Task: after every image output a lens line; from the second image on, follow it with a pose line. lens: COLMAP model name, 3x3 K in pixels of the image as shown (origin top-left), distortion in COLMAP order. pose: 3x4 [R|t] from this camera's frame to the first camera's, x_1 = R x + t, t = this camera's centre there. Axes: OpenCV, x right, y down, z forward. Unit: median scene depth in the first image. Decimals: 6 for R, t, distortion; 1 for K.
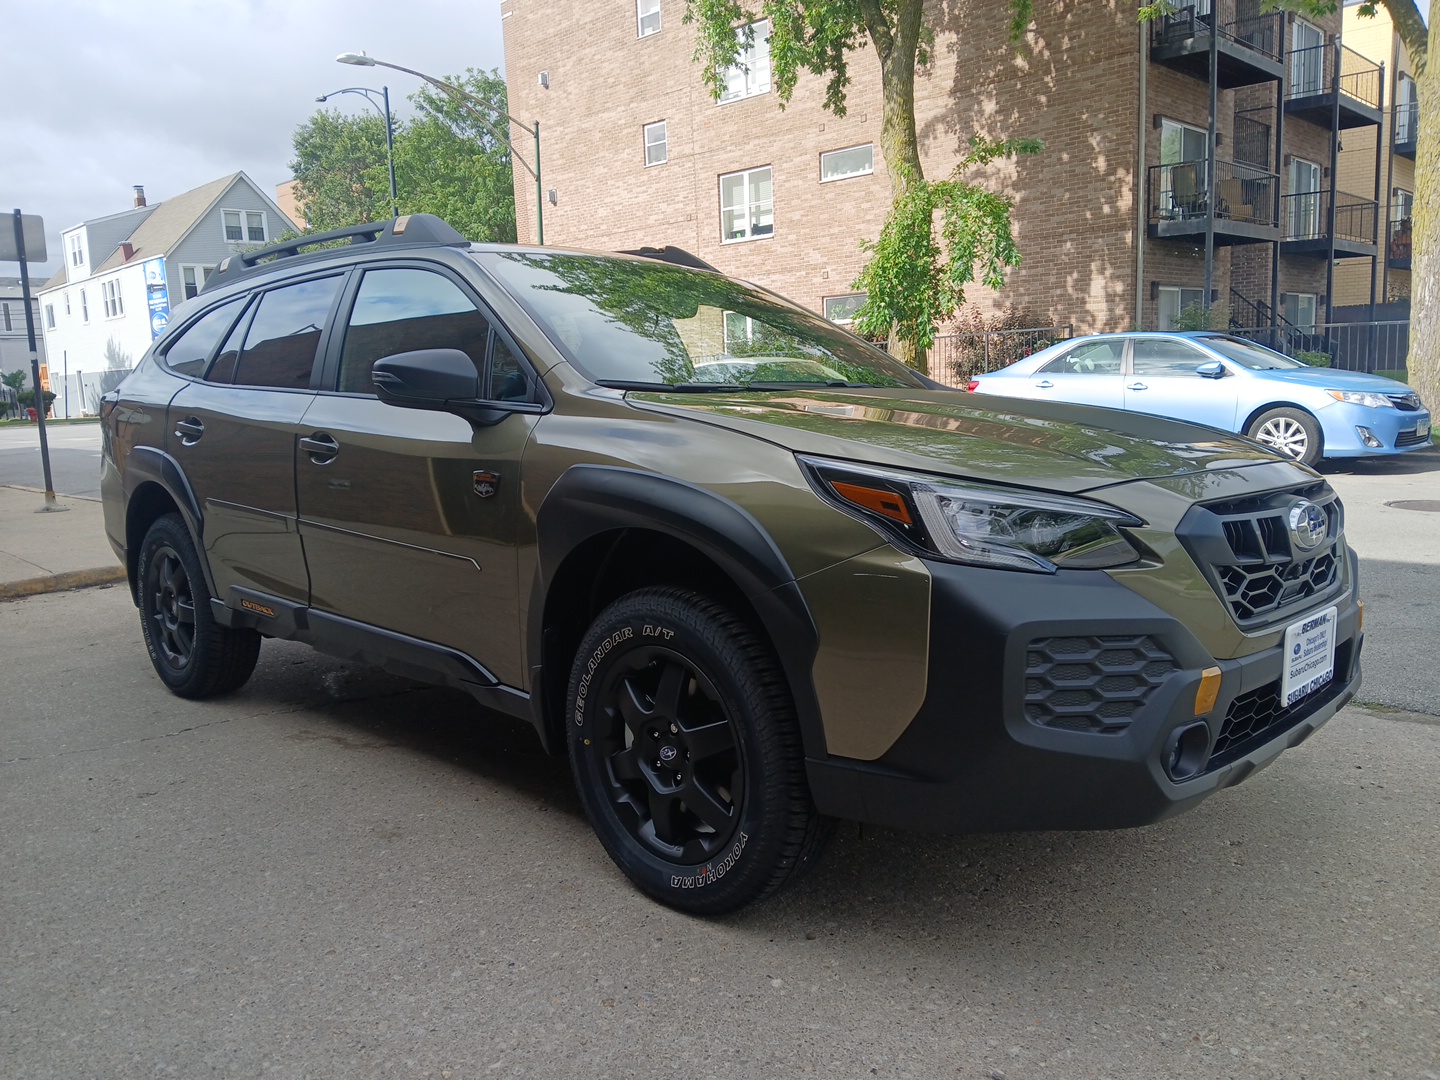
lens RADIAL K [[1094.9, 0, 721.8], [0, 1094.9, 565.8], [0, 0, 1]] dist [0.049844, -0.123800]
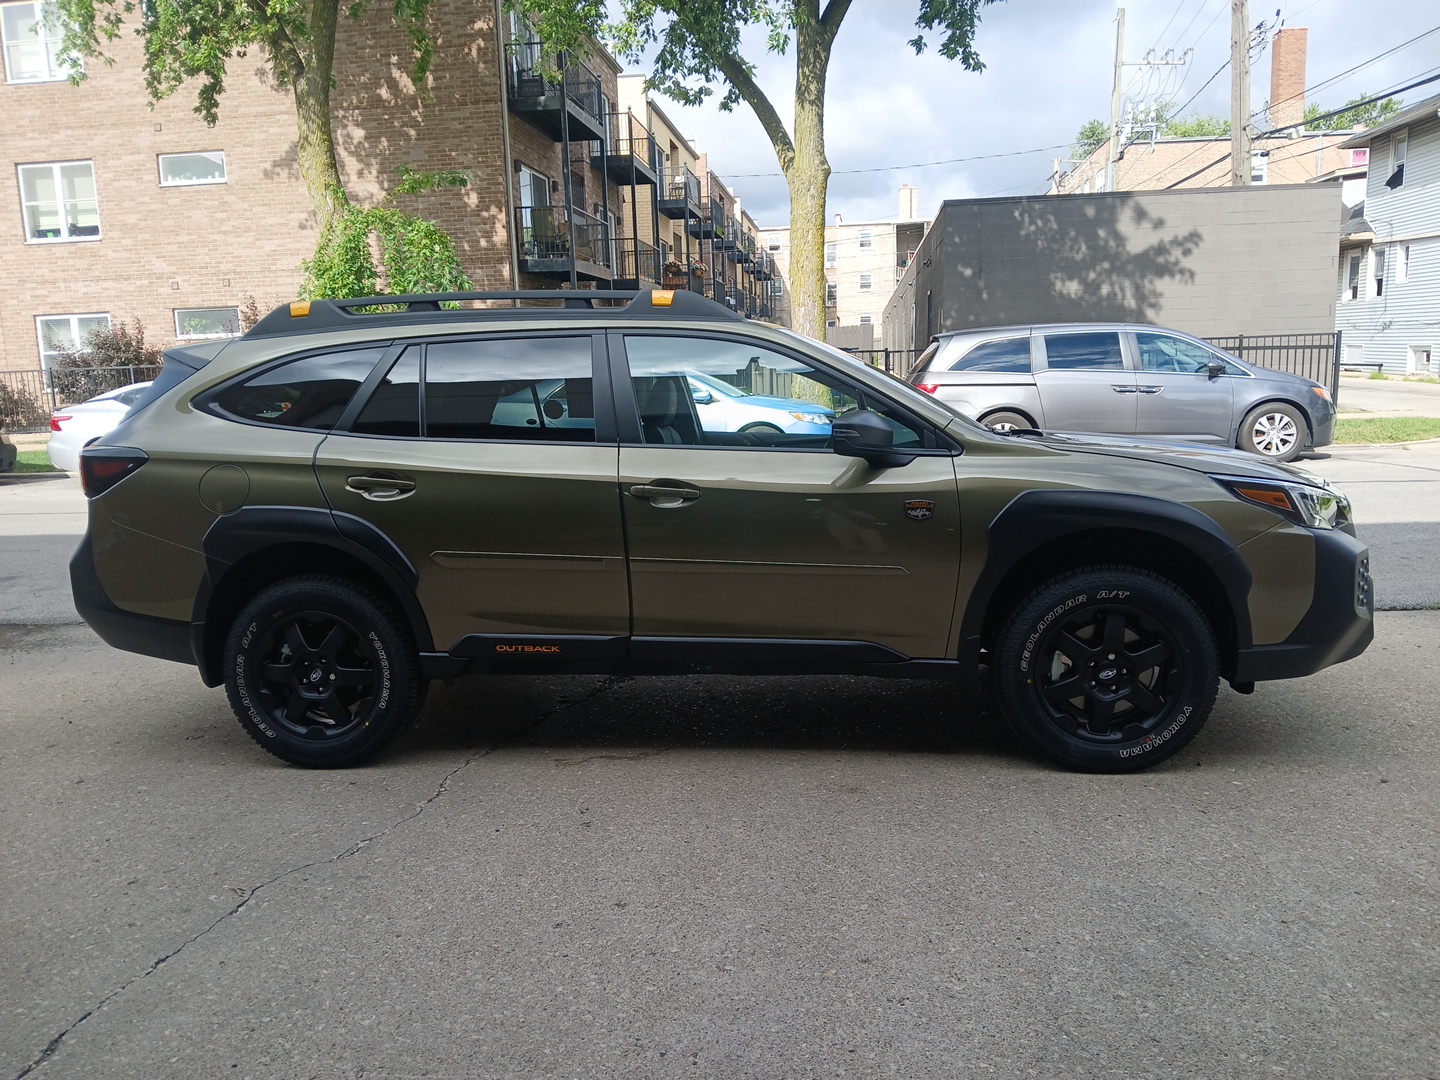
lens RADIAL K [[1105.2, 0, 722.1], [0, 1105.2, 553.6], [0, 0, 1]] dist [-0.001572, -0.033493]
pose [[0.803209, -0.085283, 0.589561, -0.129295], [0.100102, 0.994949, 0.007546, -0.005852], [-0.587226, 0.052955, 0.807689, 0.005241]]
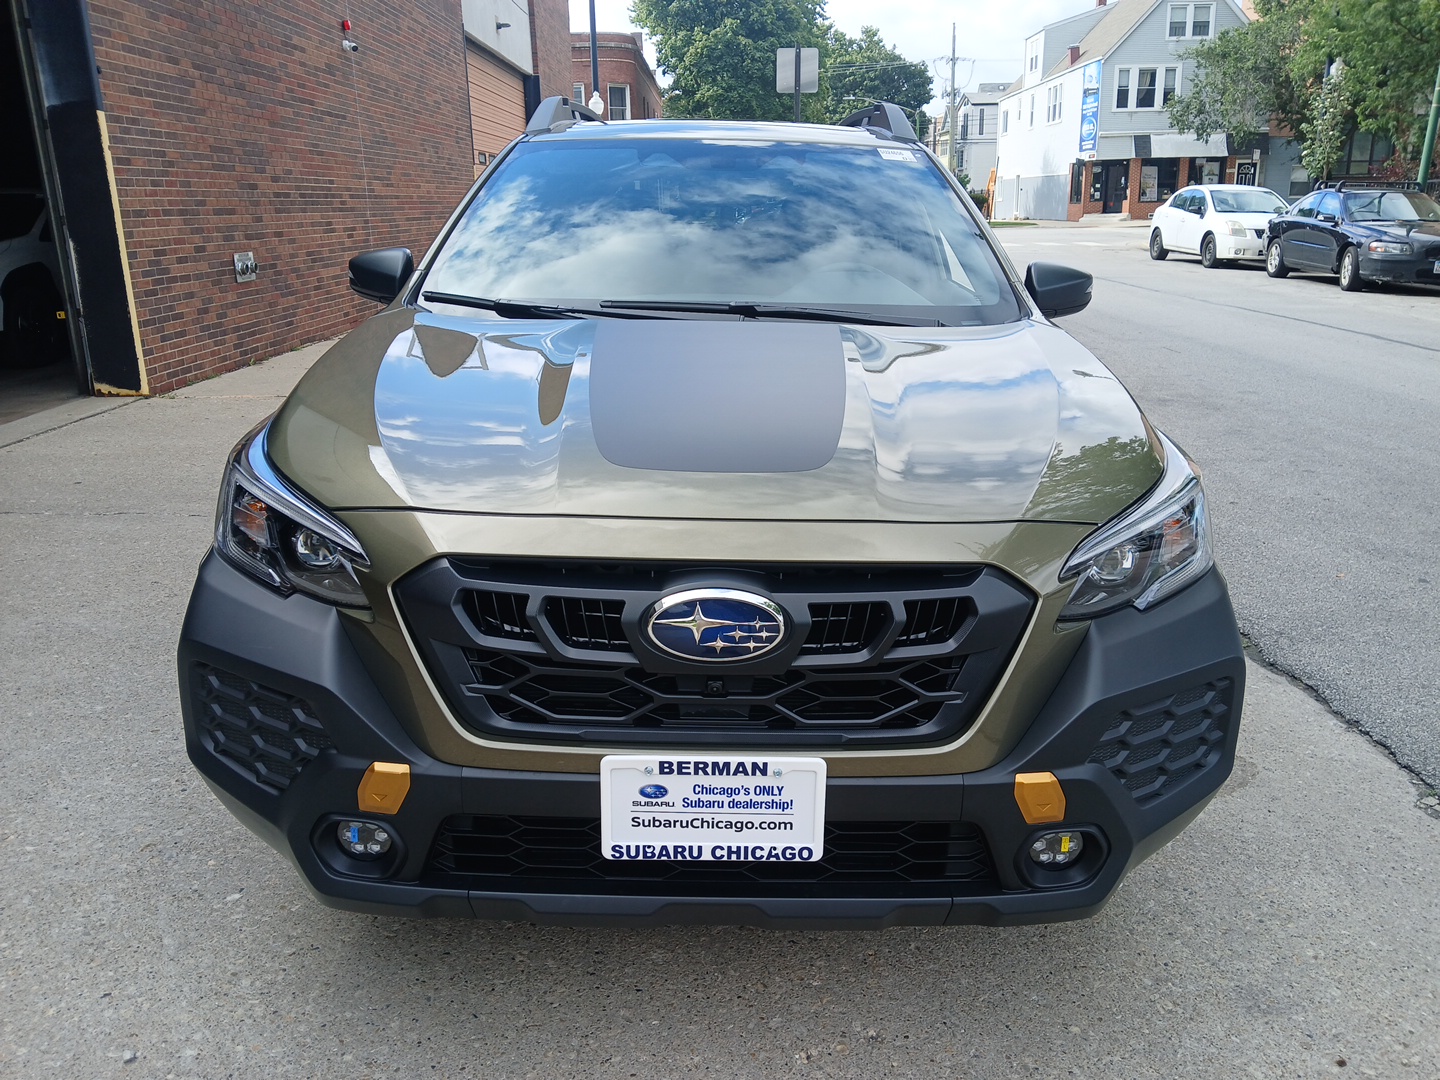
lens RADIAL K [[1105.2, 0, 722.1], [0, 1105.2, 553.6], [0, 0, 1]] dist [-0.001572, -0.033493]
pose [[0.702369, 0.233098, -0.672565, 0.082974], [-0.125706, 0.970630, 0.205125, -0.018152], [0.700626, -0.059528, 0.711042, 0.047794]]
